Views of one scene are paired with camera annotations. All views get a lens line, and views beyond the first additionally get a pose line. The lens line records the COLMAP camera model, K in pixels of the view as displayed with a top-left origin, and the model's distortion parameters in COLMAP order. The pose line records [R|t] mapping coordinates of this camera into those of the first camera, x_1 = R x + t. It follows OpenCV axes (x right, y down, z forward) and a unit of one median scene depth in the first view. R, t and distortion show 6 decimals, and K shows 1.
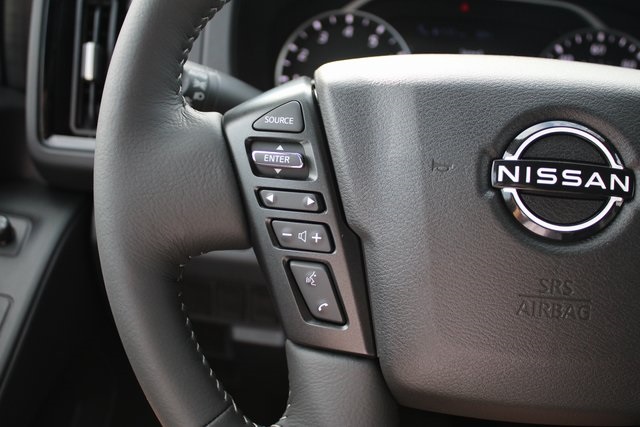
lens RADIAL K [[744.4, 0, 320.0], [0, 744.4, 213.5], [0, 0, 1]] dist [-0.091893, 0.038874]
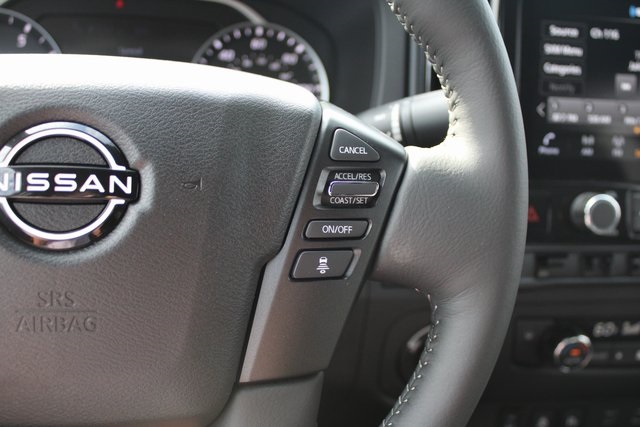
lens RADIAL K [[744.4, 0, 320.0], [0, 744.4, 213.5], [0, 0, 1]] dist [-0.091893, 0.038874]
pose [[0.966436, -0.063679, 0.248892, 0.412597], [0.062779, 0.997960, 0.011560, 0.000840], [-0.249120, 0.004453, 0.968462, 0.005711]]
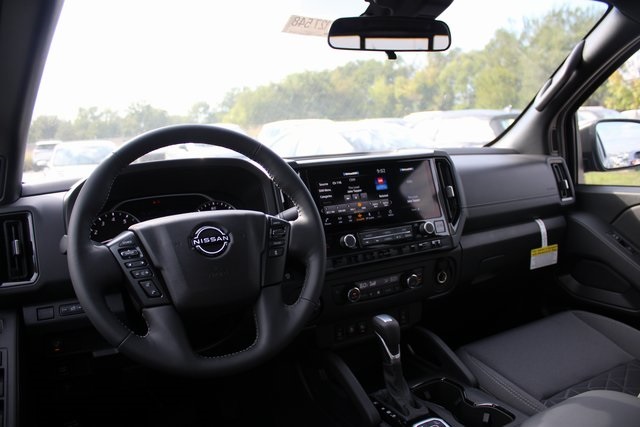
lens RADIAL K [[521.1, 0, 308.0], [0, 521.1, 213.4], [0, 0, 1]] dist [-0.098703, 0.001107]
pose [[0.849900, -0.166696, 0.499883, -0.542838], [0.281093, 0.945821, -0.162510, 0.389396], [-0.445710, 0.278631, 0.850710, -1.490852]]
